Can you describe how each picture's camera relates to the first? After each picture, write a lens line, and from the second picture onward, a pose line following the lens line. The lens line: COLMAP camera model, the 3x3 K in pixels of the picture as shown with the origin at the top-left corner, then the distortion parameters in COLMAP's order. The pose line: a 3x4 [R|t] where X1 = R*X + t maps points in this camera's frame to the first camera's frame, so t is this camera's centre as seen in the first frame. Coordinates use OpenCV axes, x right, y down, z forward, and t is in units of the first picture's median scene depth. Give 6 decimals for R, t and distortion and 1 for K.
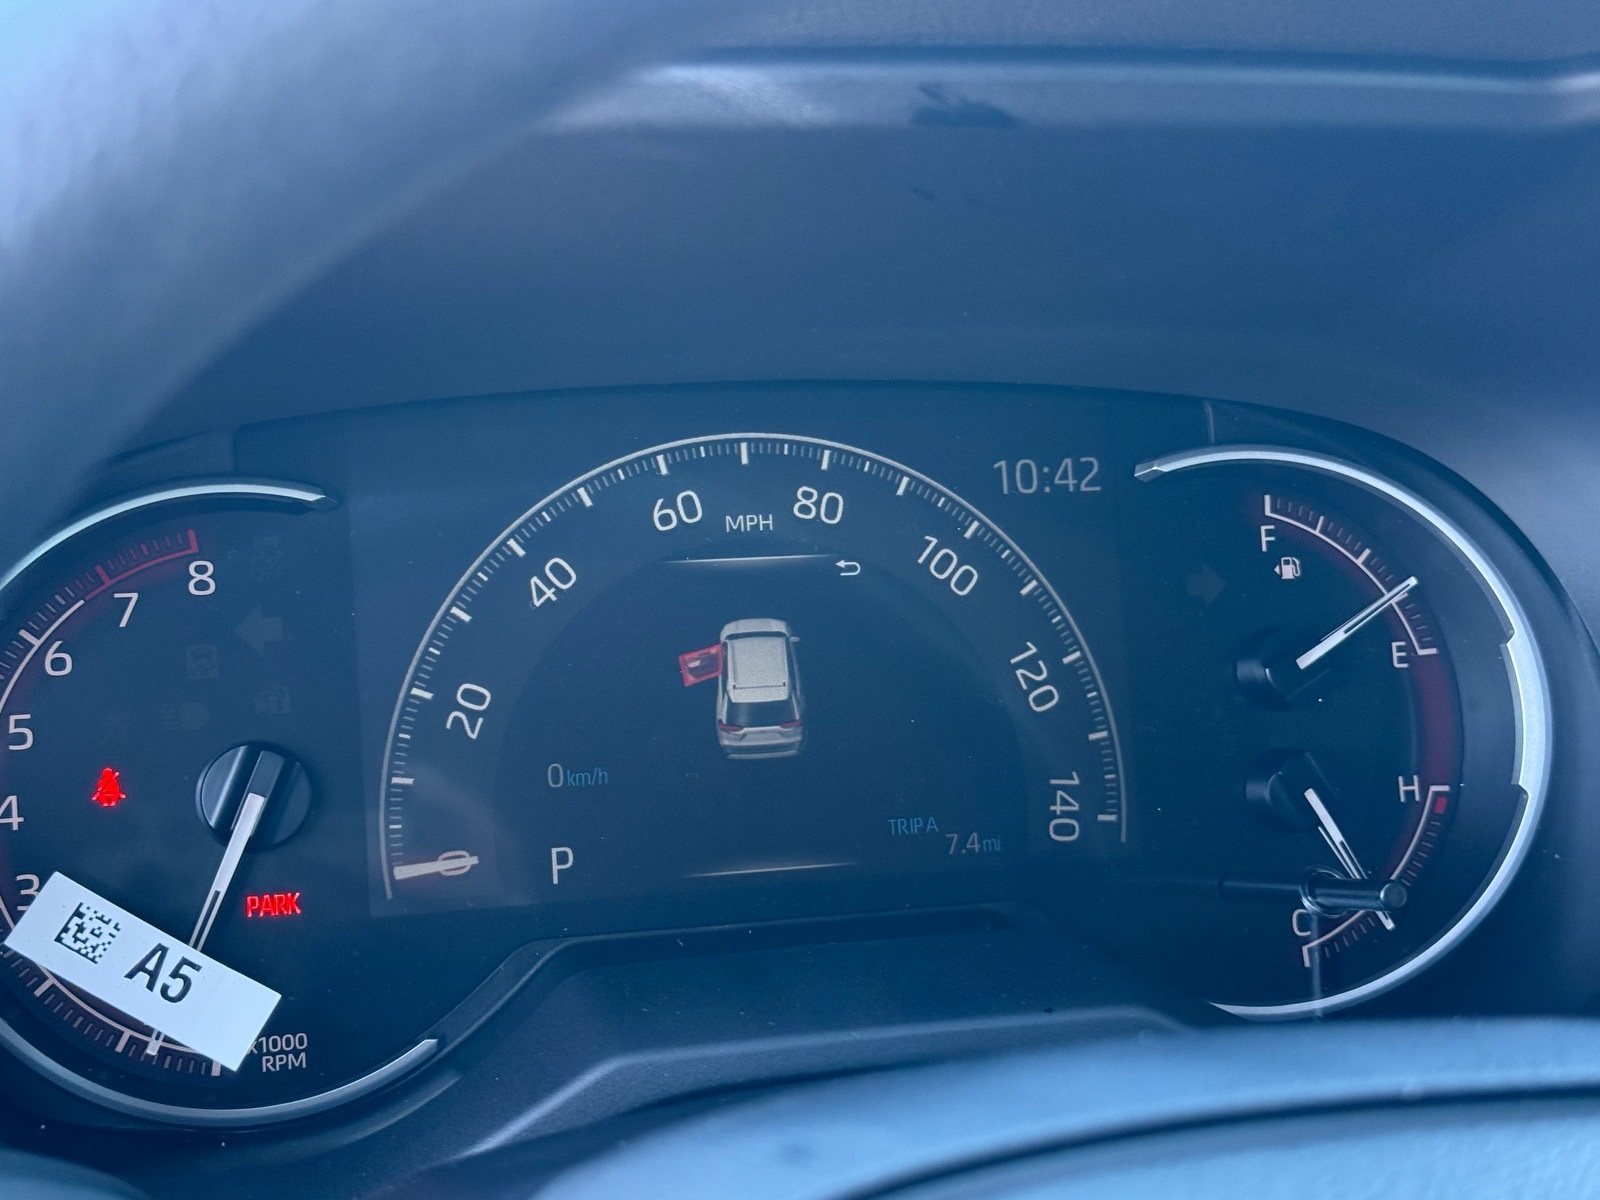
lens RADIAL K [[2274.8, 0, 800.0], [0, 2274.8, 600.0], [0, 0, 1]] dist [0.188457, -0.002709]
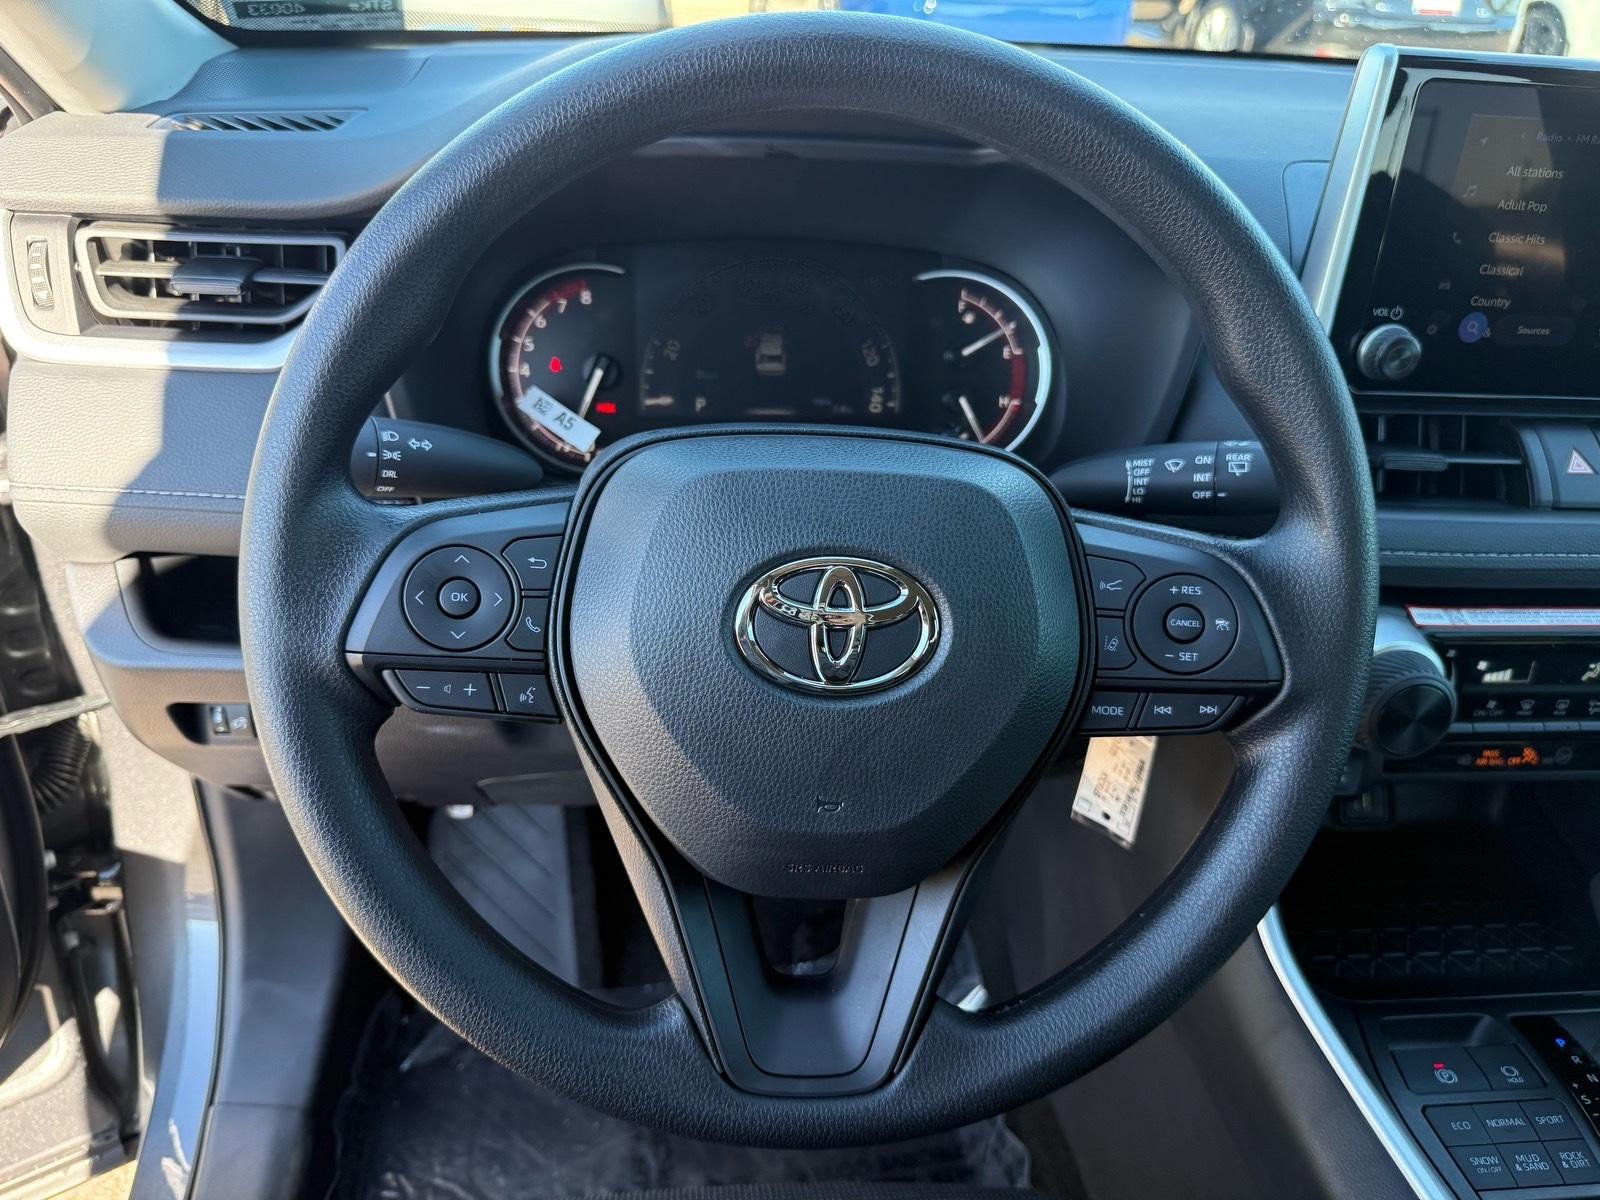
lens RADIAL K [[1149.8, 0, 800.0], [0, 1149.8, 600.0], [0, 0, 1]] dist [0.075928, -0.109714]
pose [[0.978246, 0.103032, -0.180053, 0.316820], [-0.062158, 0.973644, 0.219441, 0.025204], [0.197917, -0.203476, 0.958867, -0.468528]]
